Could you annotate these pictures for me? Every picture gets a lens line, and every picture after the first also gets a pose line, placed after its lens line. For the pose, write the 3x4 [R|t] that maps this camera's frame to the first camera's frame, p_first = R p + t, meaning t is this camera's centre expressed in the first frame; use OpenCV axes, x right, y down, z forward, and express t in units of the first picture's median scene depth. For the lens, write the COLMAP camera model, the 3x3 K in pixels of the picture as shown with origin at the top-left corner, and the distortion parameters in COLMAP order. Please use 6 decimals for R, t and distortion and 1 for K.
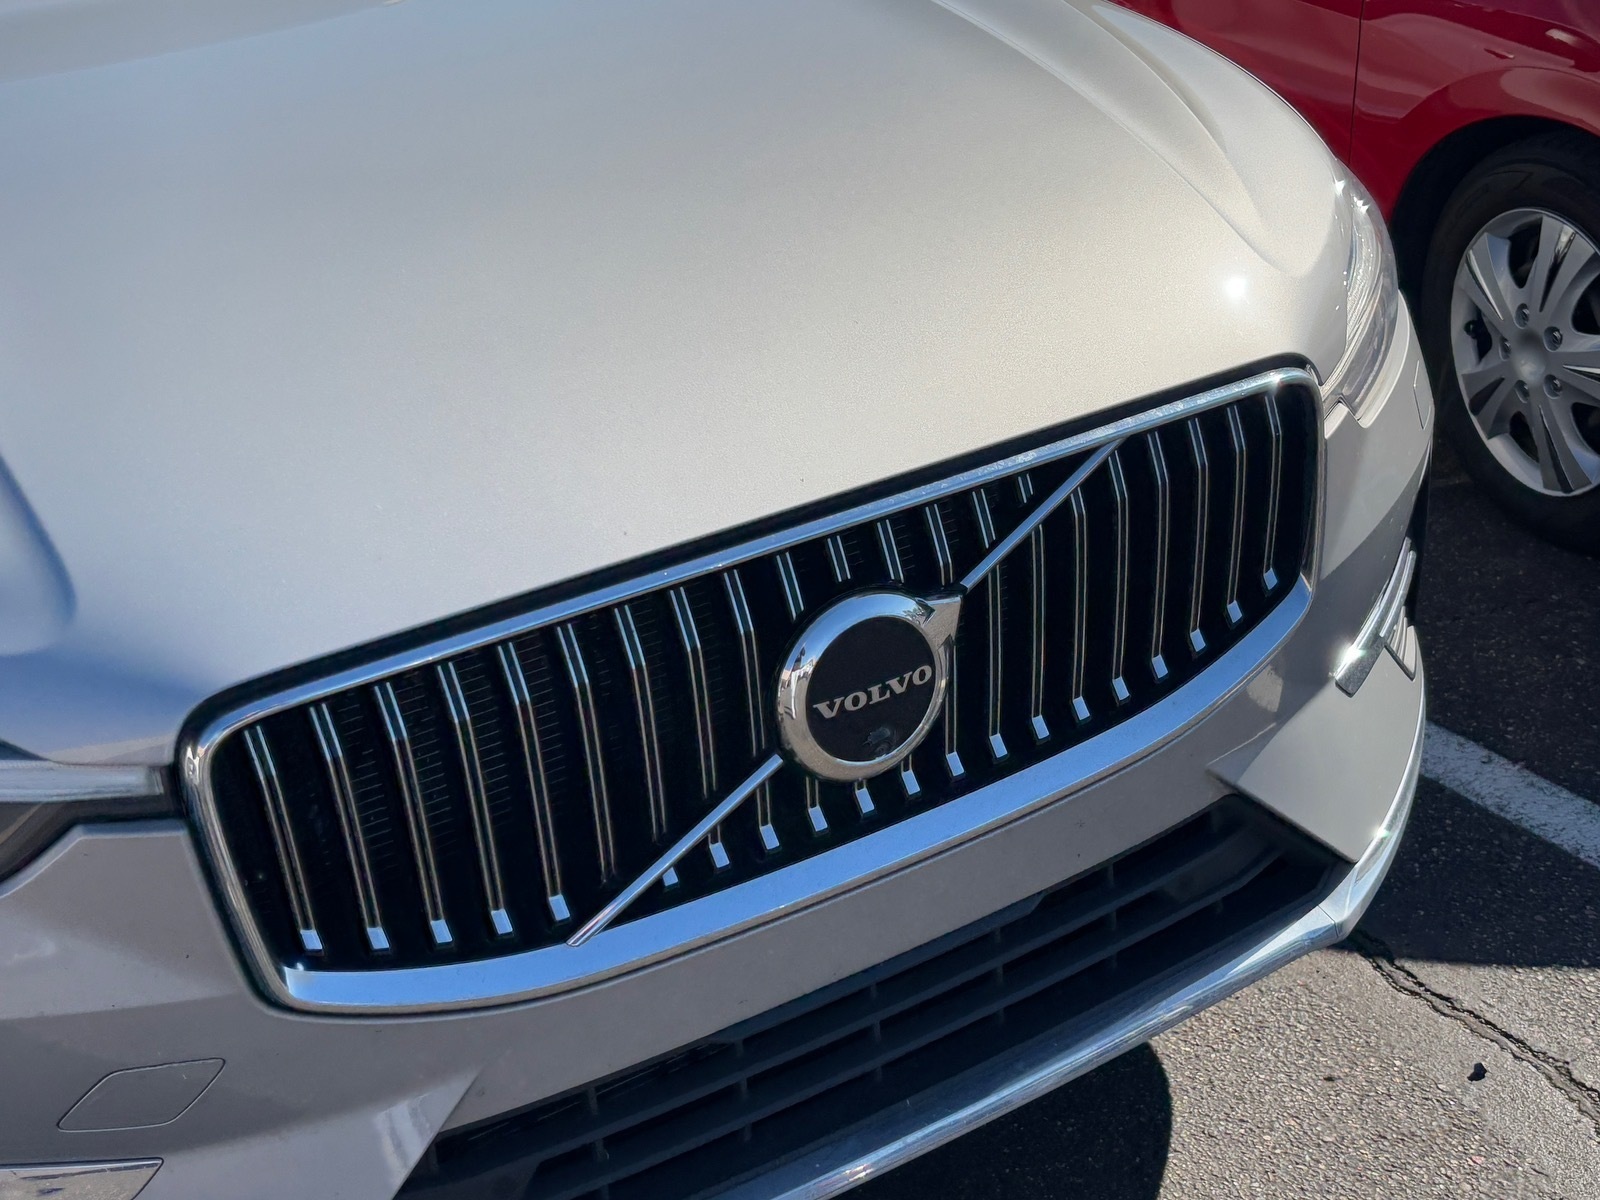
lens RADIAL K [[2137.3, 0, 801.0], [0, 2137.3, 601.7], [0, 0, 1]] dist [0.010518, 0.000000]
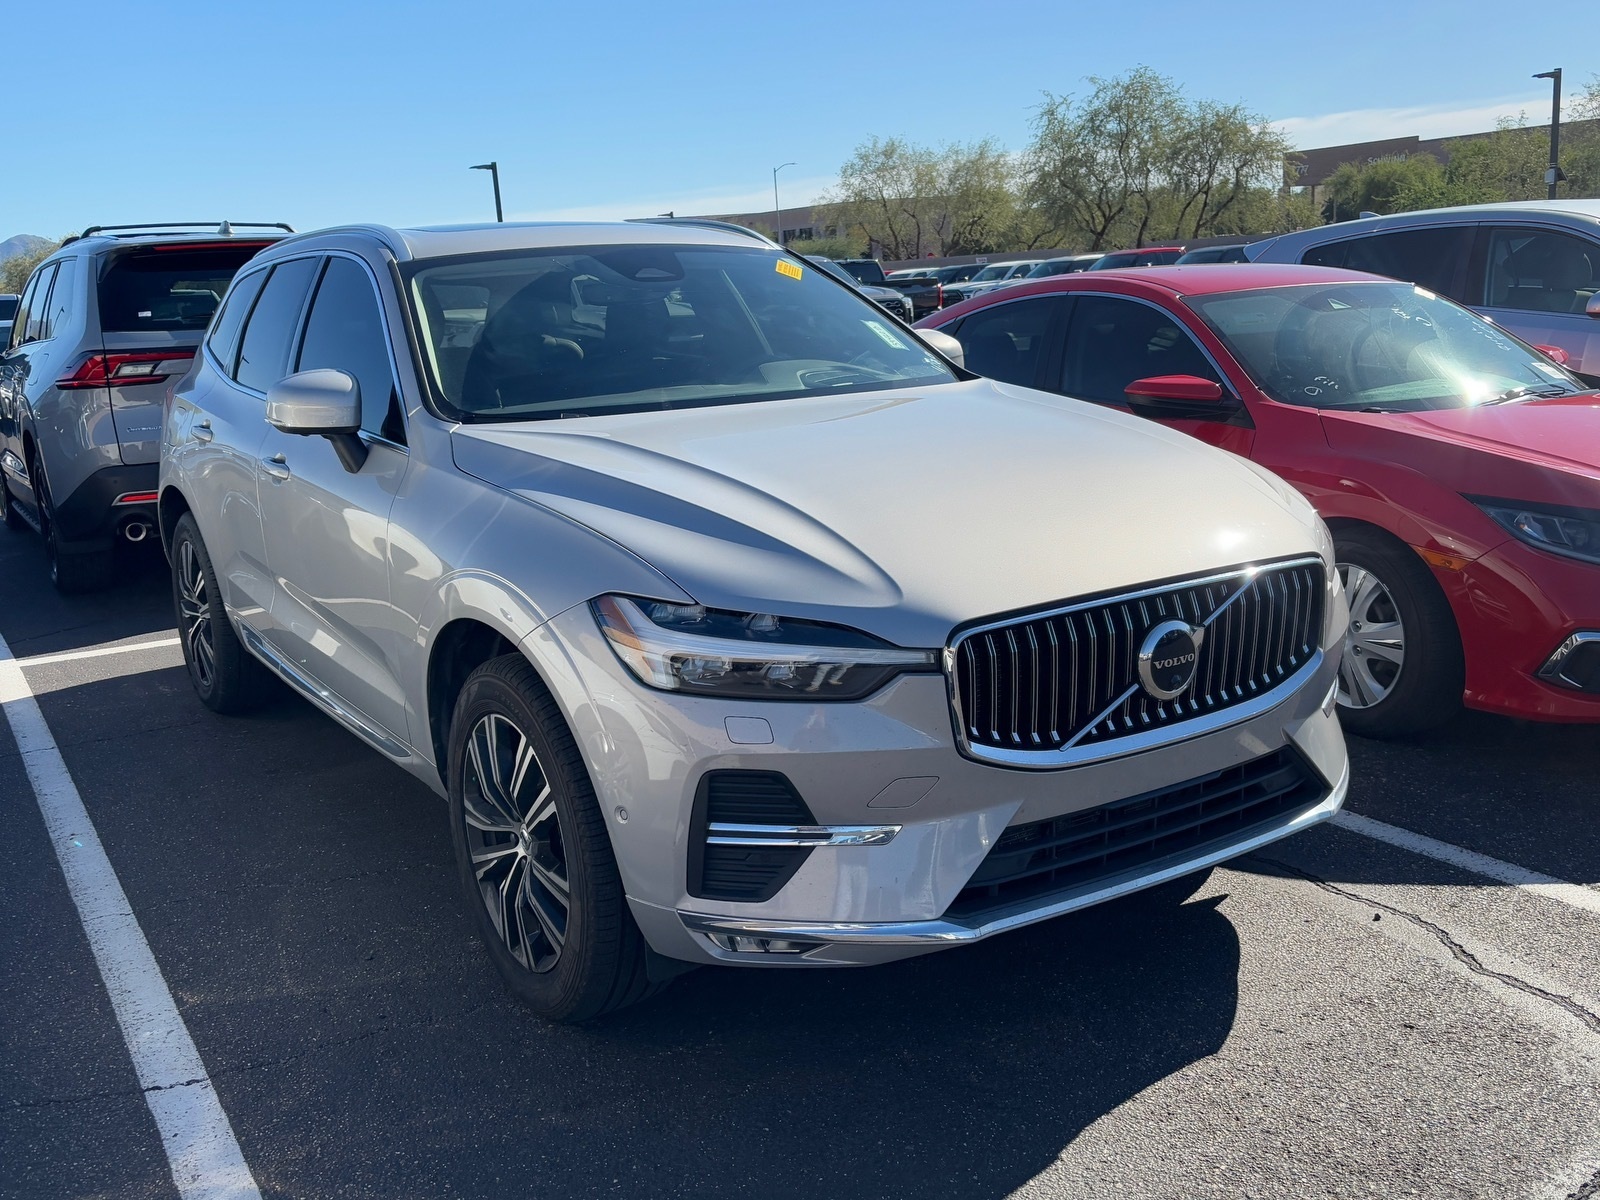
lens RADIAL K [[1489.1, 0, 797.8], [0, 1489.1, 597.9], [0, 0, 1]] dist [-0.022283, 0.000000]
pose [[0.997548, 0.050629, 0.048310, -0.481107], [-0.038609, 0.973949, -0.223456, 0.368152], [-0.058365, 0.221043, 0.973516, -0.652728]]
